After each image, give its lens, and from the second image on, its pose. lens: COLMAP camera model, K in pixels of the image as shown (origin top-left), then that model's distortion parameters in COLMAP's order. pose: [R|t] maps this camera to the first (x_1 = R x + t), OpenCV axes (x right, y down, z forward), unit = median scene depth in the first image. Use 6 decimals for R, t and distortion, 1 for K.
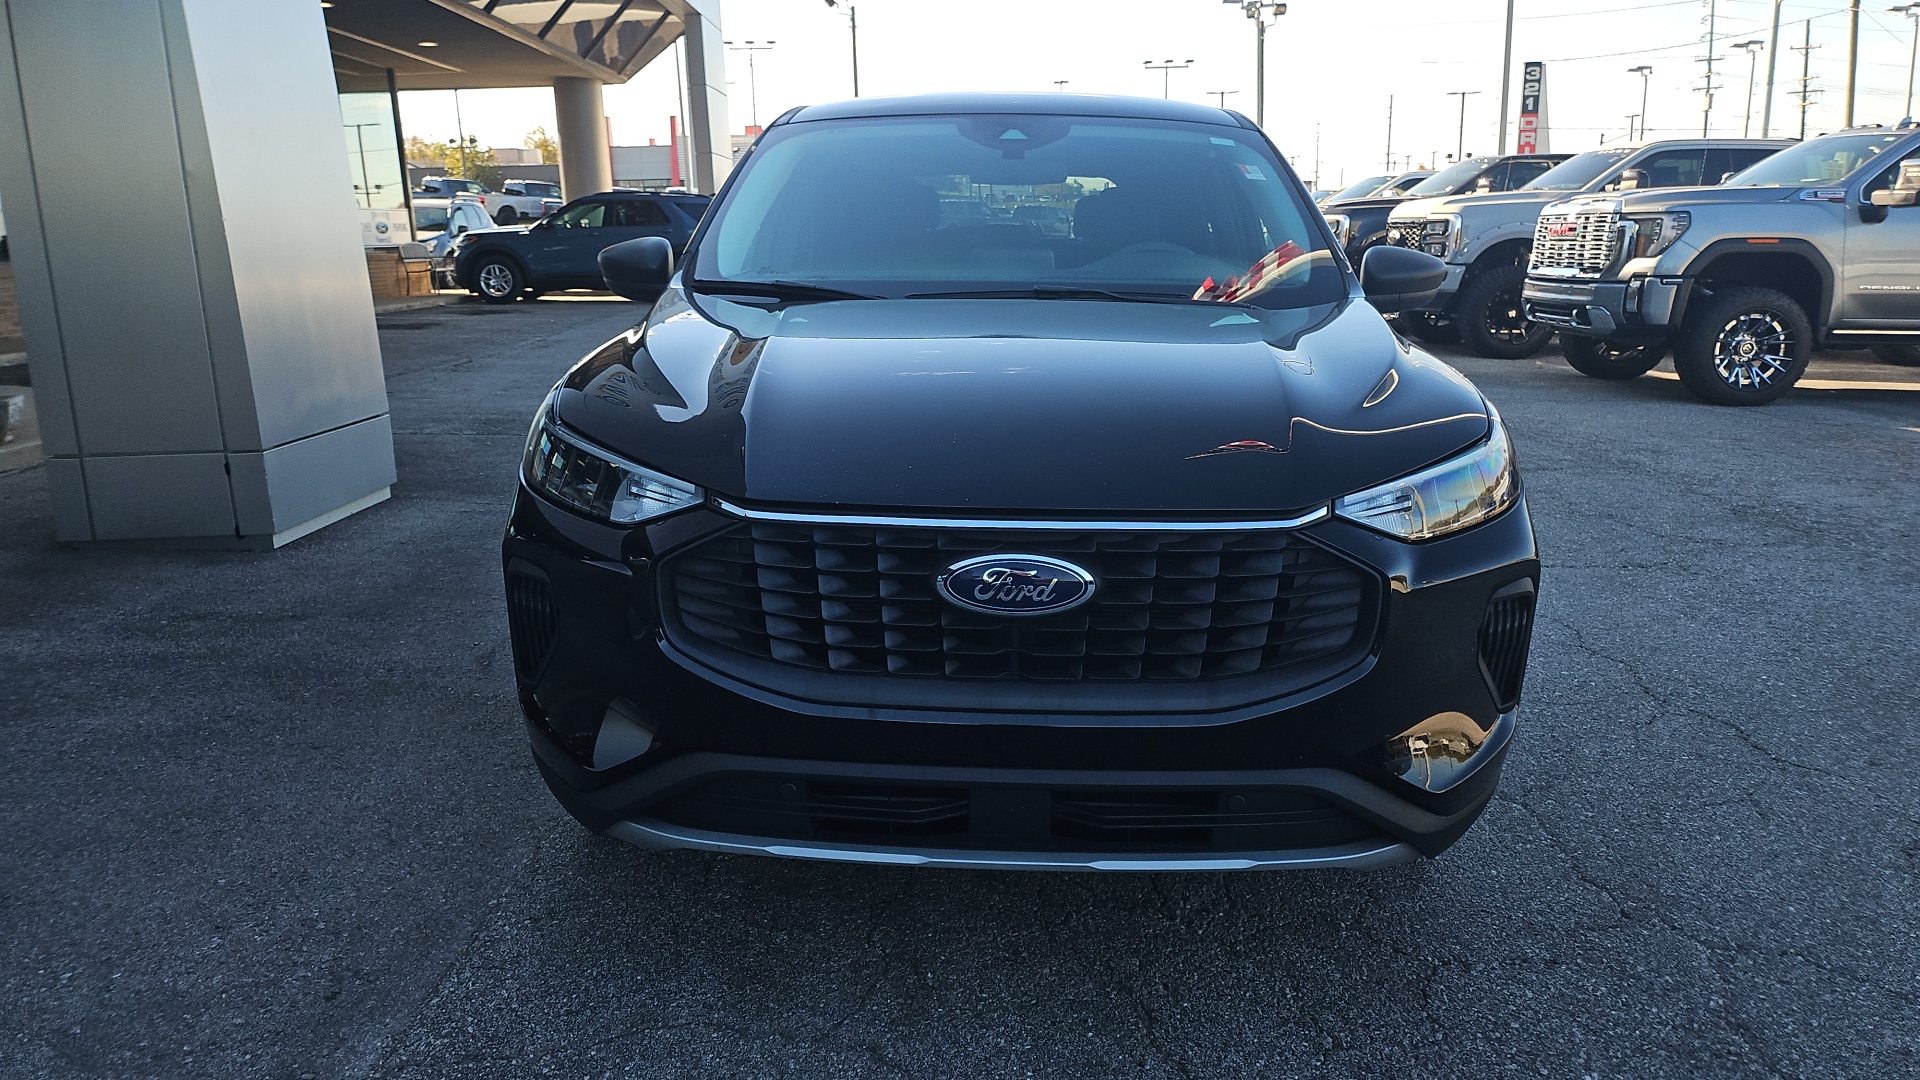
lens RADIAL K [[1354.0, 0, 961.8], [0, 1354.0, 575.6], [0, 0, 1]] dist [0.006225, -0.029474]
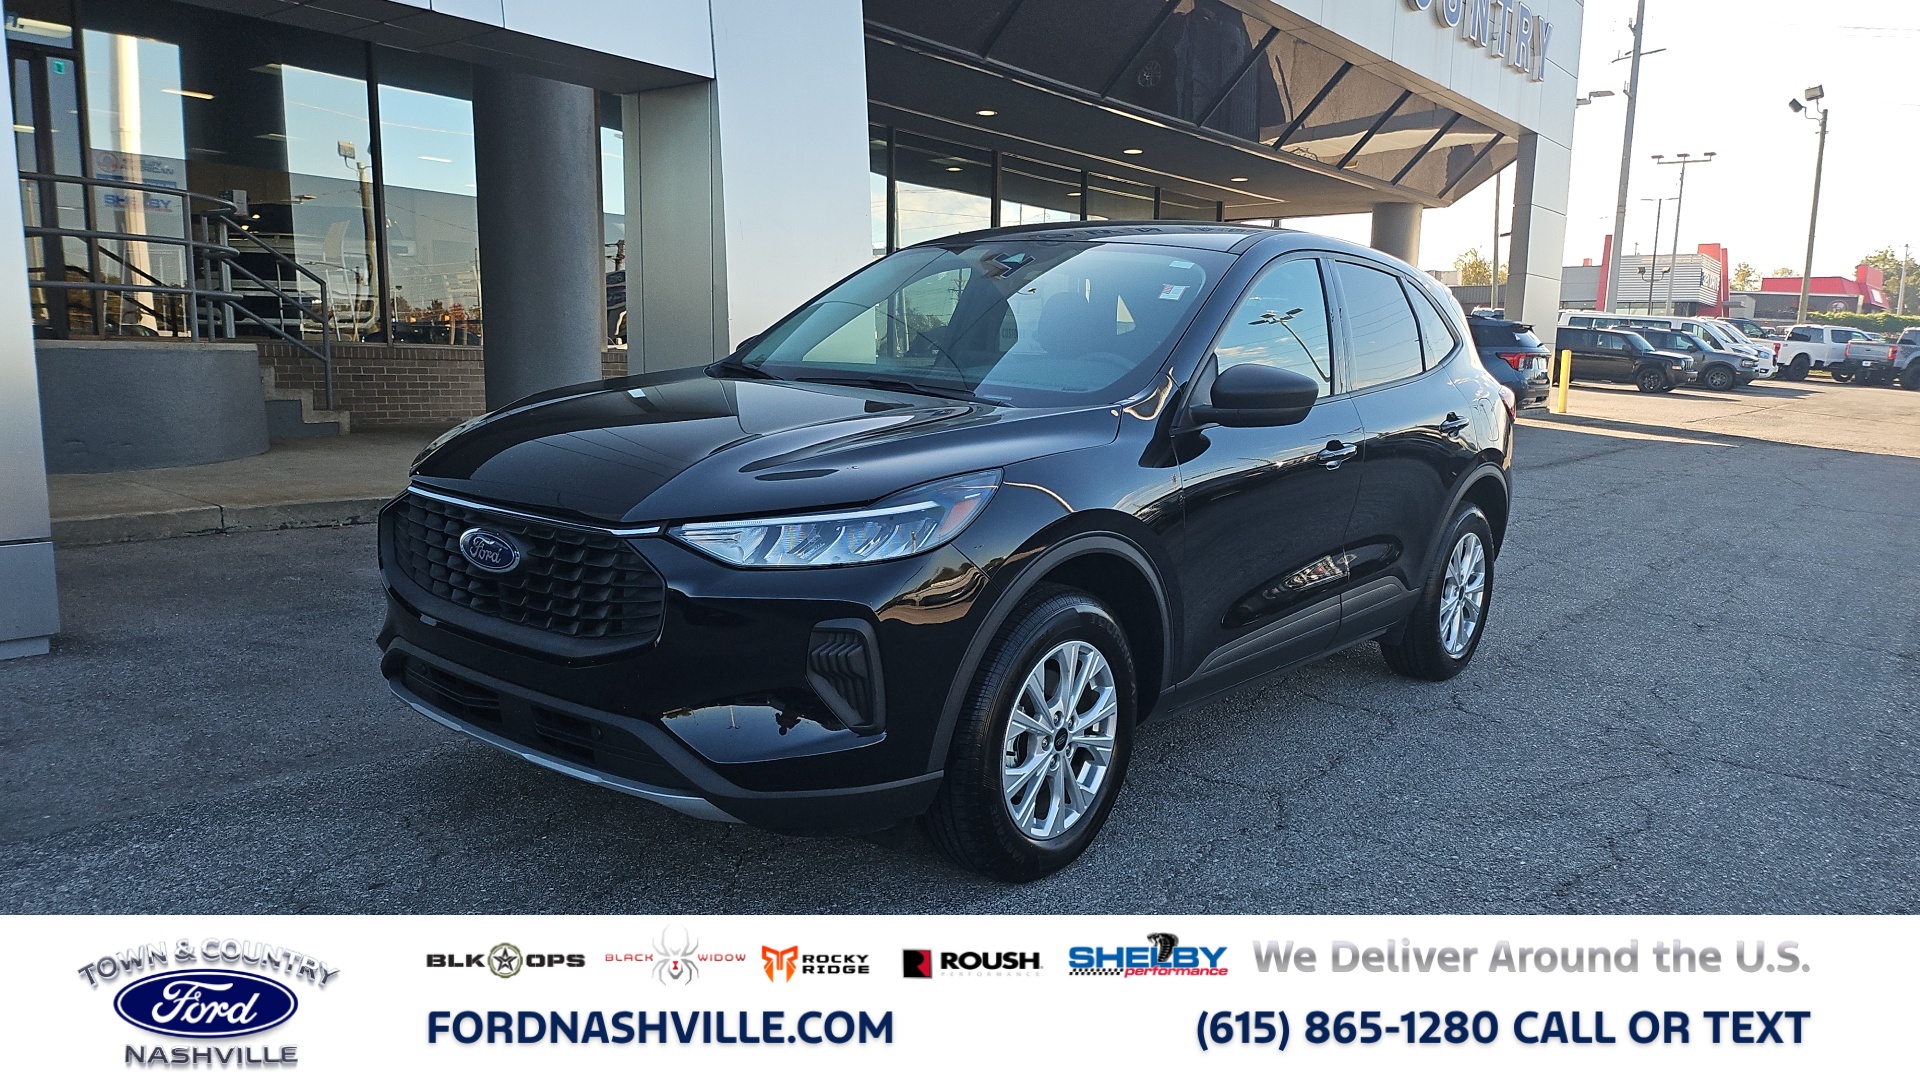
lens RADIAL K [[1364.8, 0, 953.9], [0, 1364.8, 582.1], [0, 0, 1]] dist [0.085839, -0.113452]
pose [[0.776999, 0.136646, -0.614492, 0.160945], [-0.187690, 0.982046, -0.018945, -0.003059], [0.600871, 0.130054, 0.788695, 0.011293]]
